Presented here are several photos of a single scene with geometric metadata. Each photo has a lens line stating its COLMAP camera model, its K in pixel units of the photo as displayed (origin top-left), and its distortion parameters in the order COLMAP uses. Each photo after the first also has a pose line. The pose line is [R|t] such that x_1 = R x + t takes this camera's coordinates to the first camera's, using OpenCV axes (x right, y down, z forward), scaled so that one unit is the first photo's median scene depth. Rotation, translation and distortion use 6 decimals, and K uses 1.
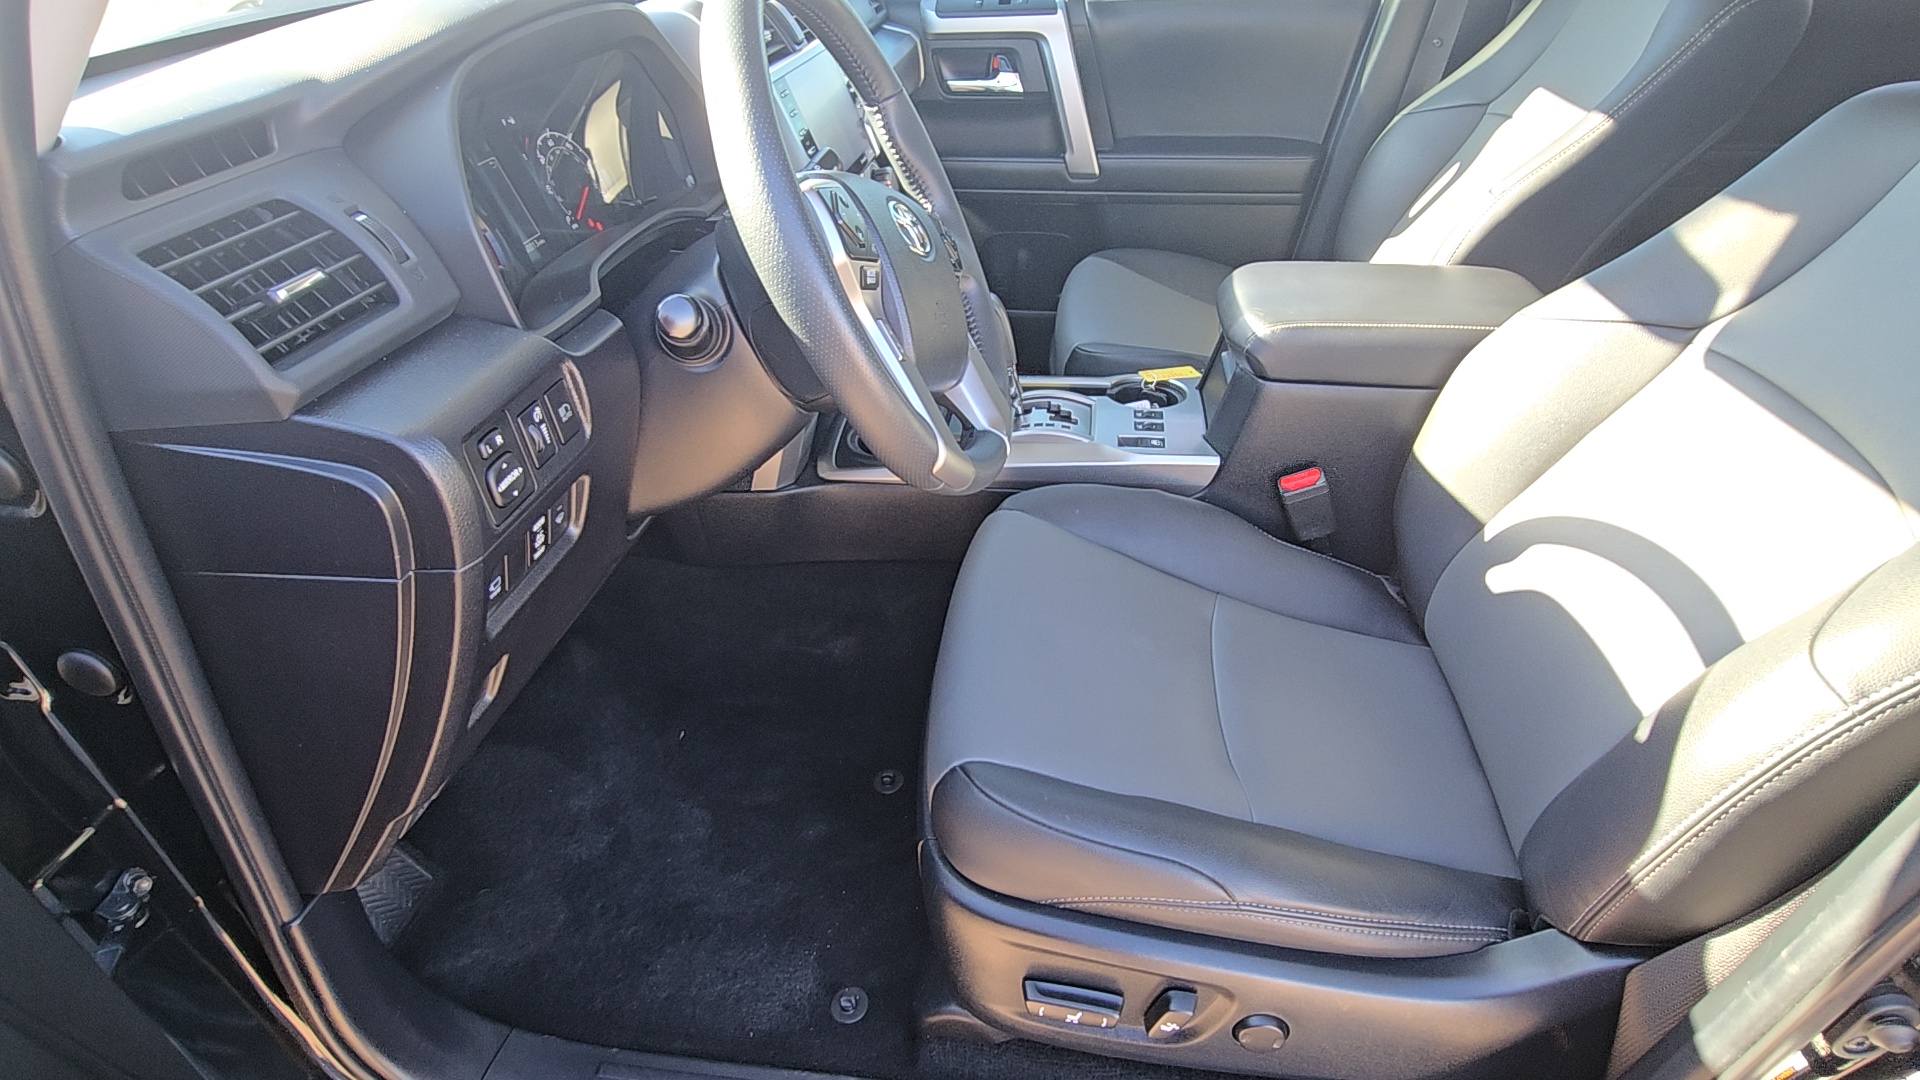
lens RADIAL K [[973.3, 0, 957.3], [0, 973.3, 566.3], [0, 0, 1]] dist [0.001380, -0.000879]
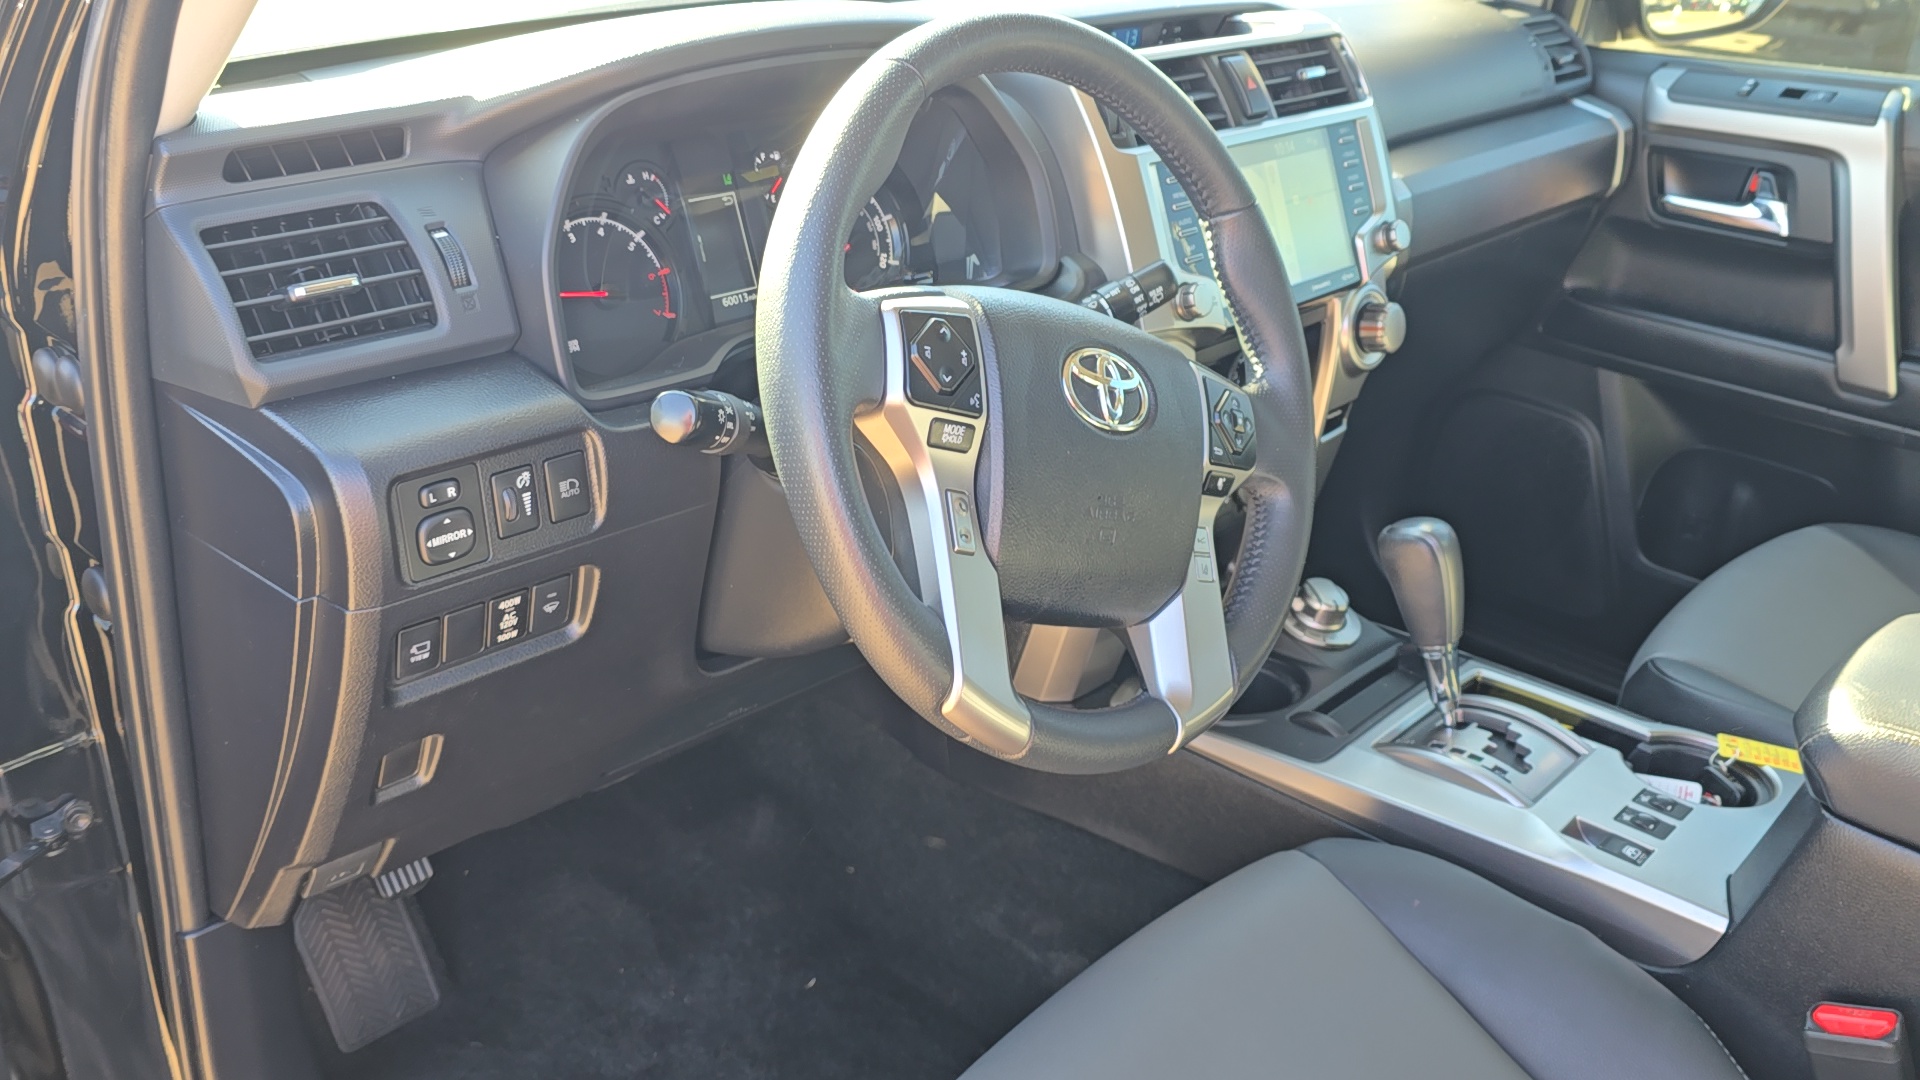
lens RADIAL K [[1600.1, 0, 937.9], [0, 1600.1, 579.4], [0, 0, 1]] dist [-0.018032, 0.002622]
pose [[0.802129, 0.300403, -0.516088, 0.569052], [-0.381109, 0.922884, -0.055147, -0.126047], [0.459723, 0.240921, 0.854758, -0.015448]]
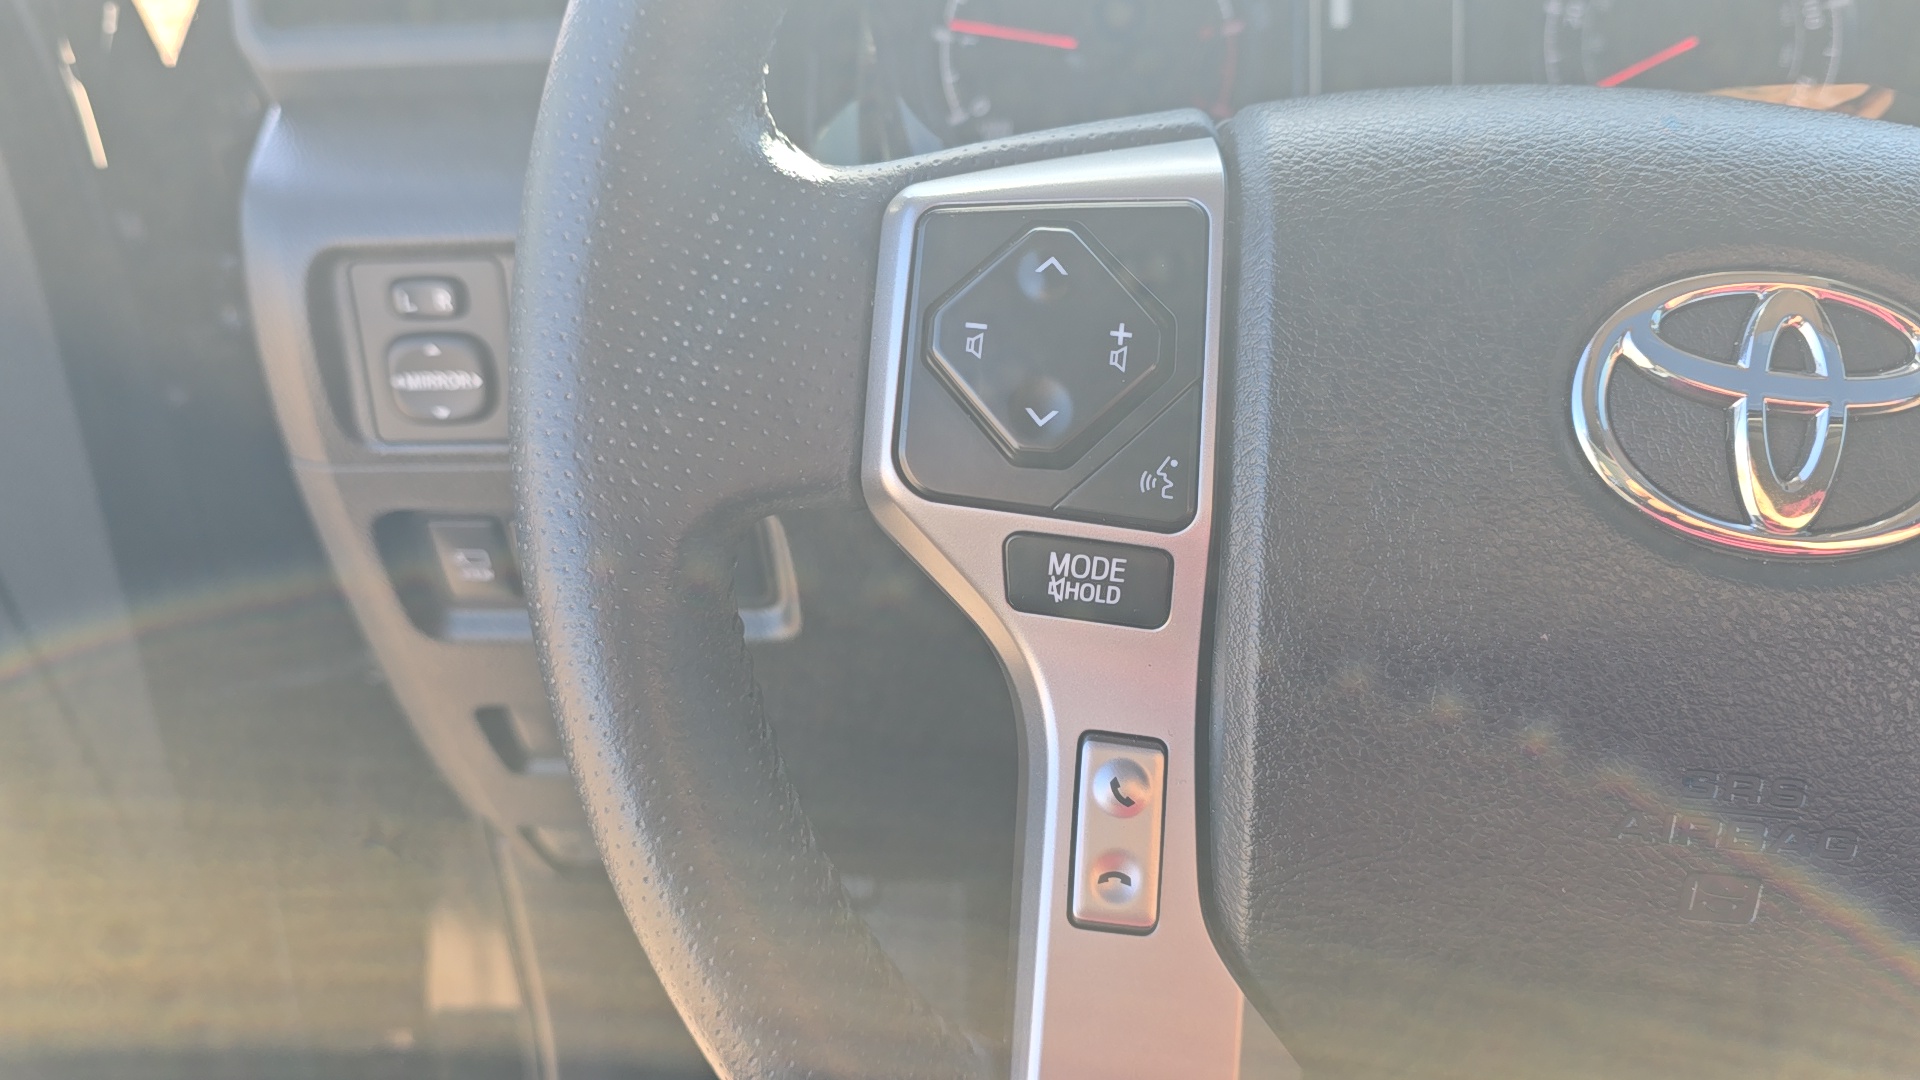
lens RADIAL K [[1600.1, 0, 1005.0], [0, 1600.1, 561.6], [0, 0, 1]] dist [-0.018032, 0.002622]
pose [[0.114397, 0.473211, -0.873490, 0.283043], [-0.555493, 0.759428, 0.338668, -0.400544], [0.823614, 0.446475, 0.349742, 0.879843]]
